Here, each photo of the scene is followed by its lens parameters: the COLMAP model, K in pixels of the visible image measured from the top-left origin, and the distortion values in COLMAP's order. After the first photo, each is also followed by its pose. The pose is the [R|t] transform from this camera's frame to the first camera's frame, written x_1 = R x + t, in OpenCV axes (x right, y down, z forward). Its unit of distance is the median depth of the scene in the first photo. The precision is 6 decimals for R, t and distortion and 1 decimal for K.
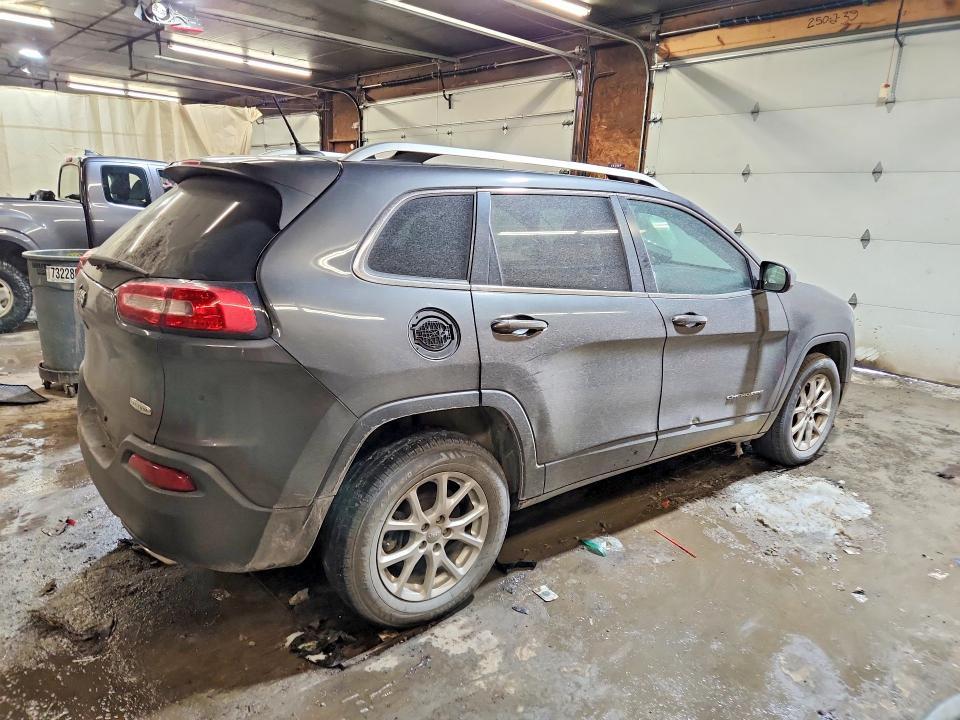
lens RADIAL K [[707.3, 0, 481.0], [0, 707.3, 363.9], [0, 0, 1]] dist [0.027659, -0.002402]
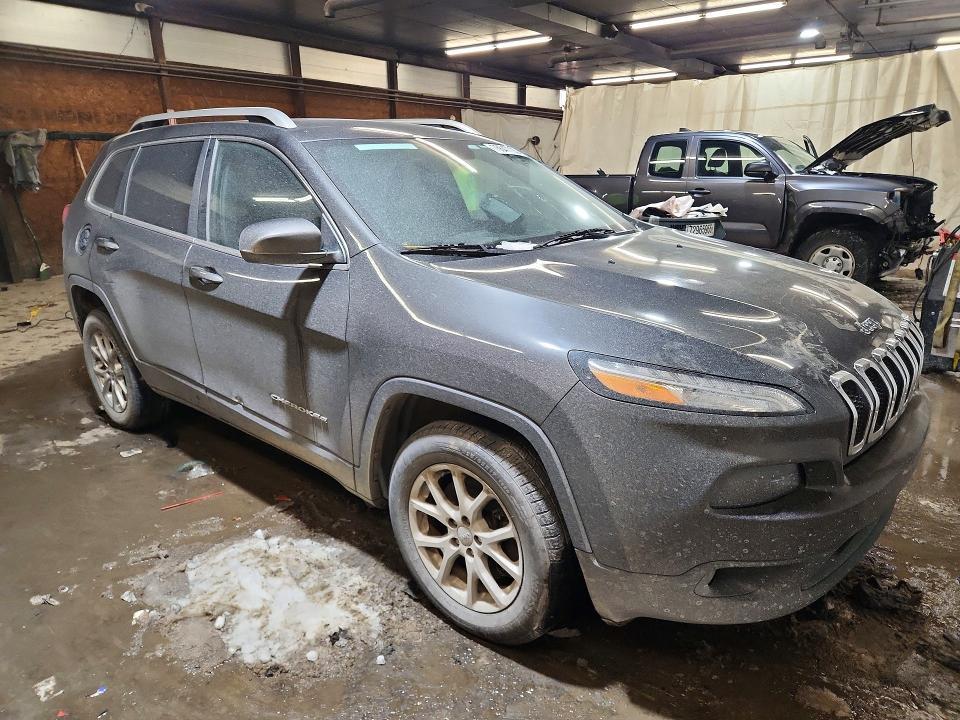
lens RADIAL K [[708.2, 0, 481.0], [0, 708.2, 355.6], [0, 0, 1]] dist [-0.007058, -0.003189]
pose [[0.110137, 0.210347, -0.971403, 1.101916], [-0.194117, 0.963080, 0.186535, -0.180522], [0.974776, 0.168021, 0.146903, 1.092345]]
